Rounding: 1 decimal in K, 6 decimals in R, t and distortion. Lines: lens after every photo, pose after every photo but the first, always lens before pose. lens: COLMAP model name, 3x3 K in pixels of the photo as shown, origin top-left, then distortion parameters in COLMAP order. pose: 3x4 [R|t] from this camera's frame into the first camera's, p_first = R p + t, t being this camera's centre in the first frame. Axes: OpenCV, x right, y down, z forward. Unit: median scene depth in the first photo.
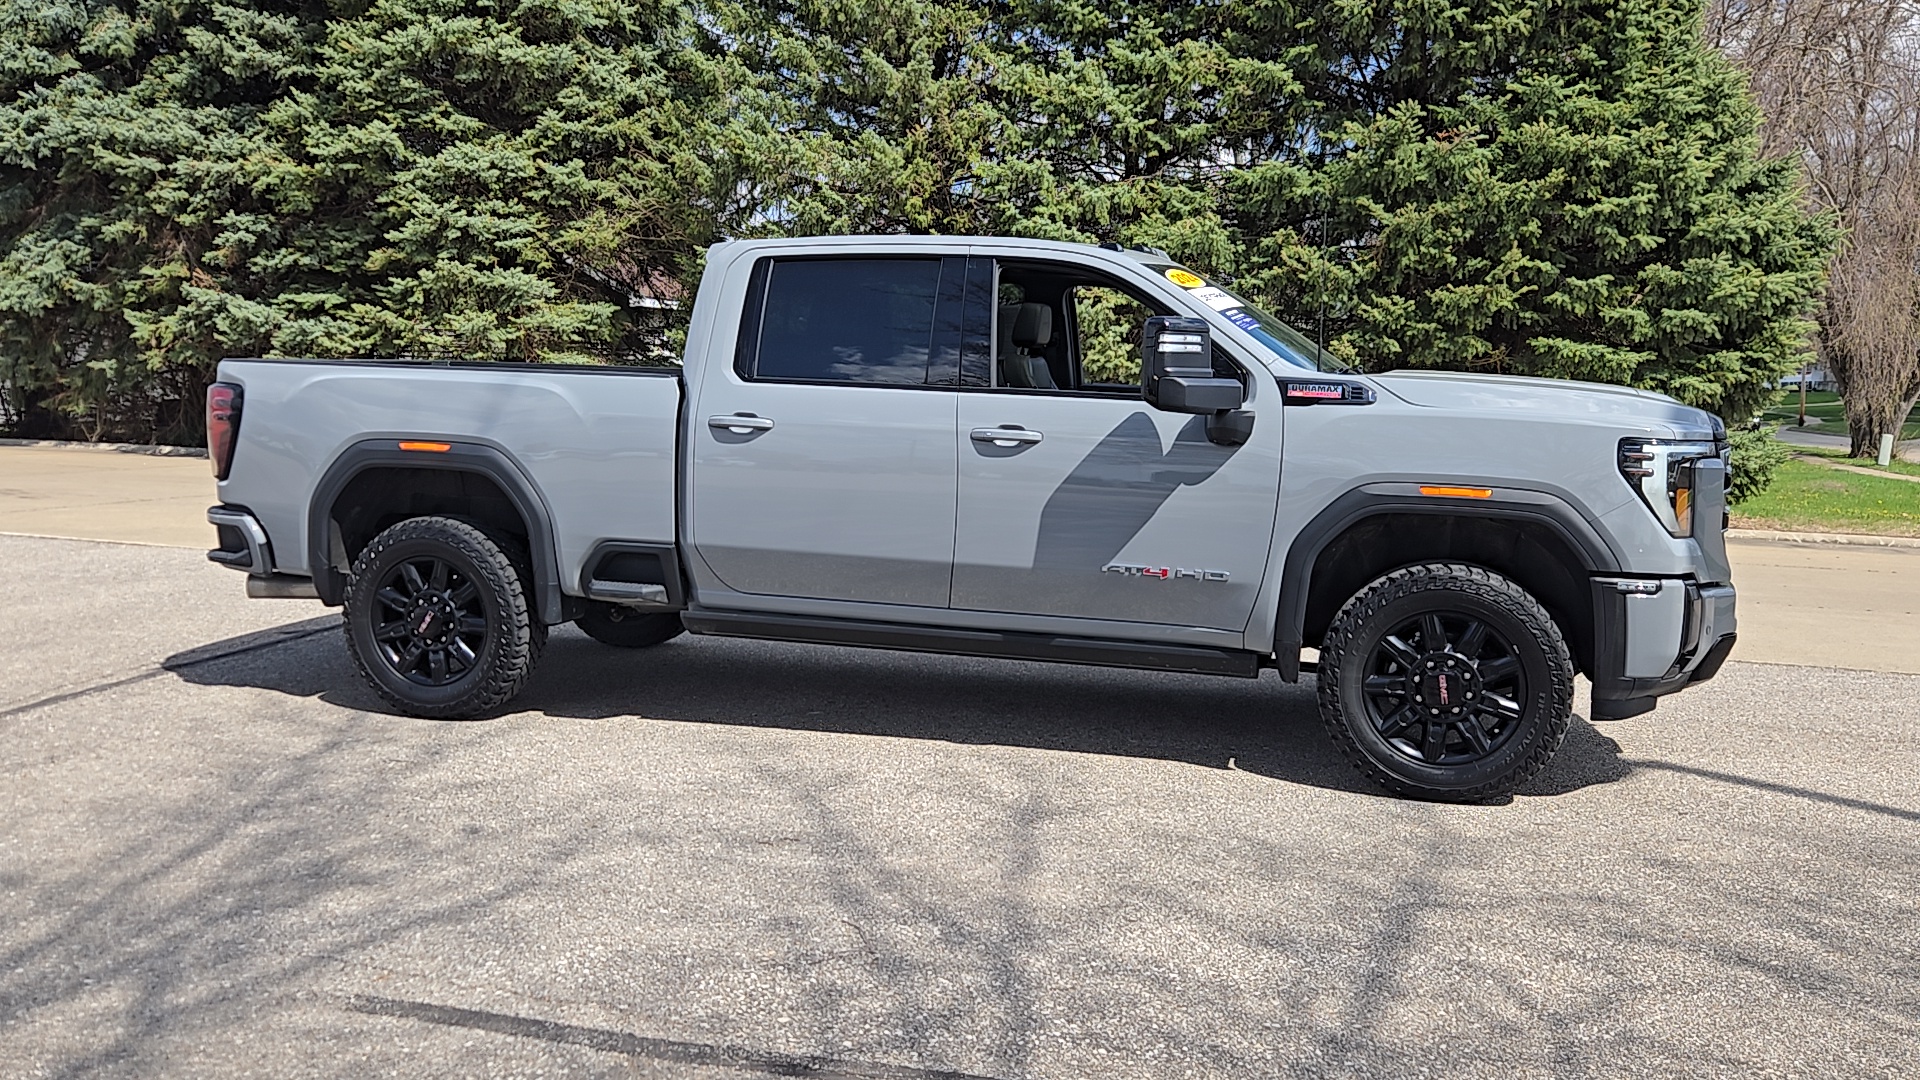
lens RADIAL K [[1614.8, 0, 954.0], [0, 1614.8, 539.8], [0, 0, 1]] dist [0.013912, -0.002446]
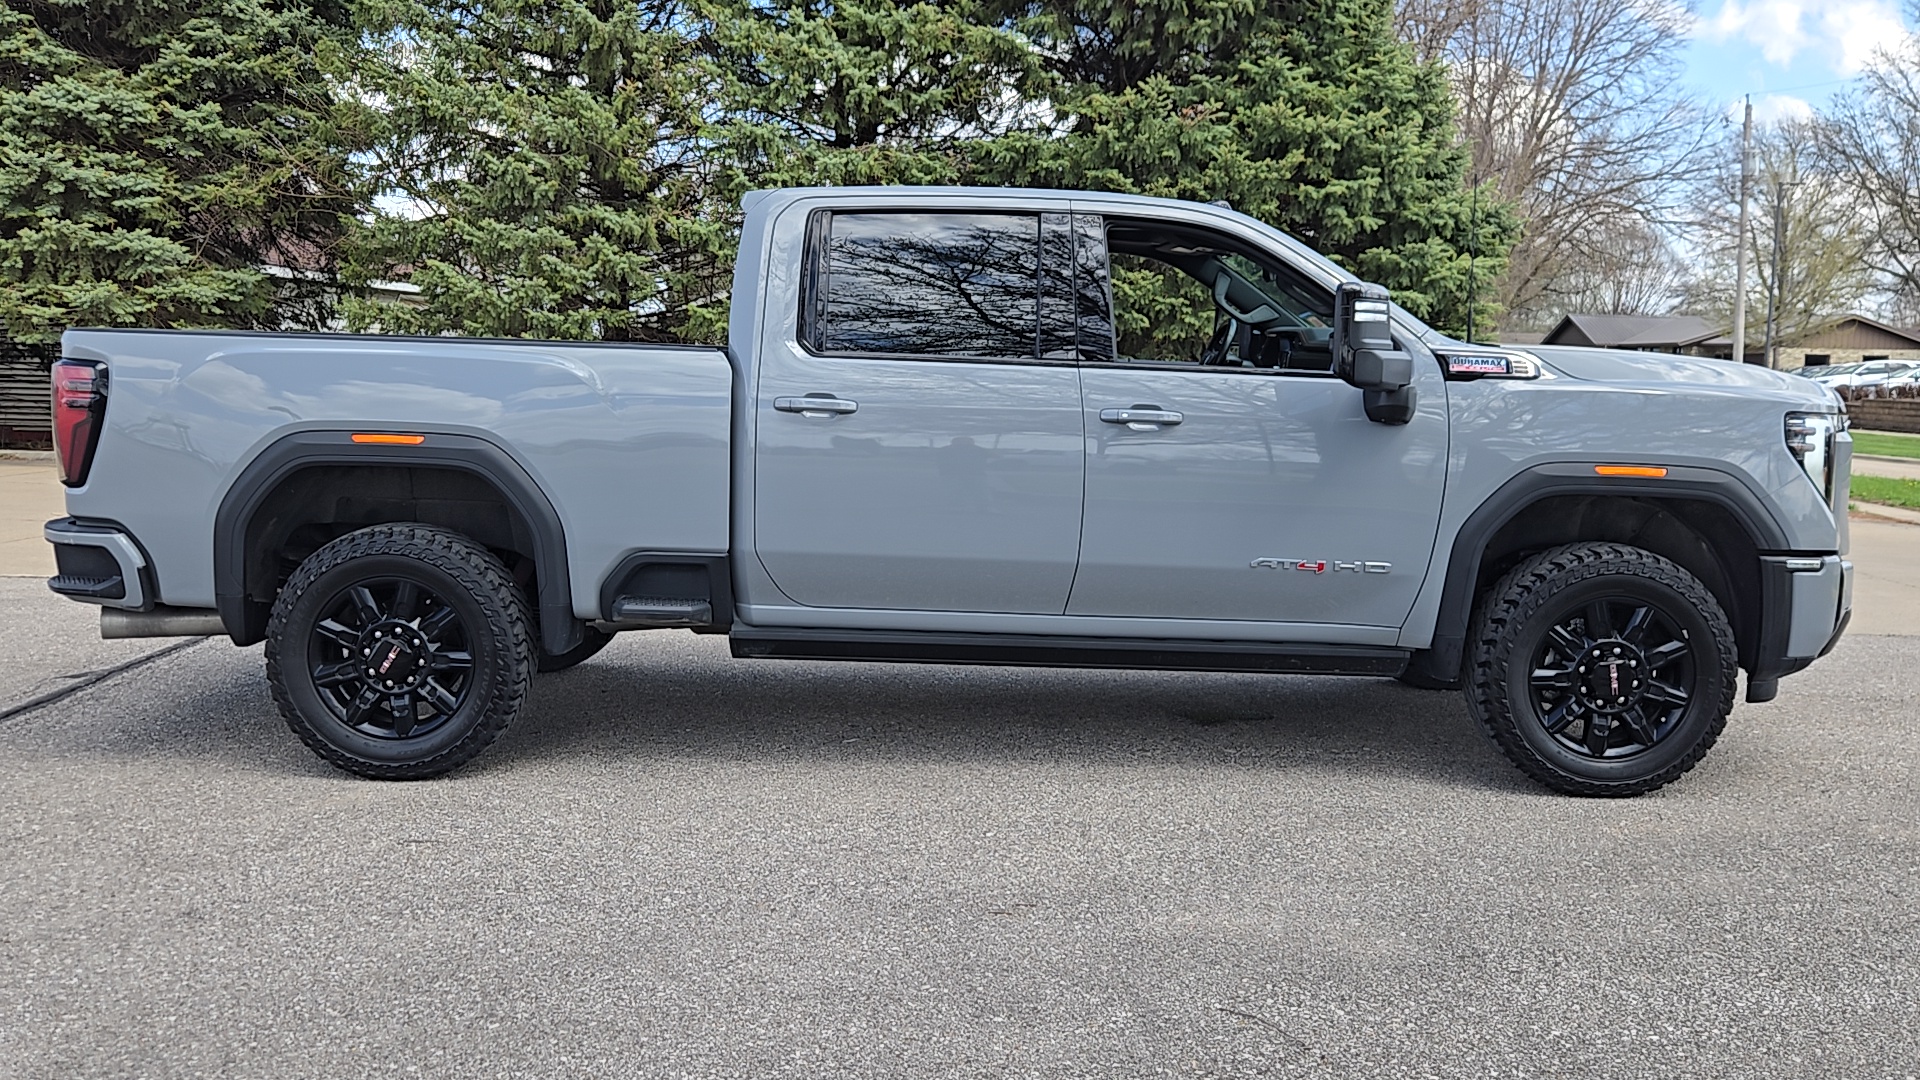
lens RADIAL K [[1614.8, 0, 954.0], [0, 1614.8, 539.8], [0, 0, 1]] dist [0.013912, -0.002446]
pose [[0.962837, -0.032054, 0.268175, -0.269165], [0.028394, 0.999443, 0.017515, -0.014070], [-0.268587, -0.009249, 0.963211, 0.158977]]
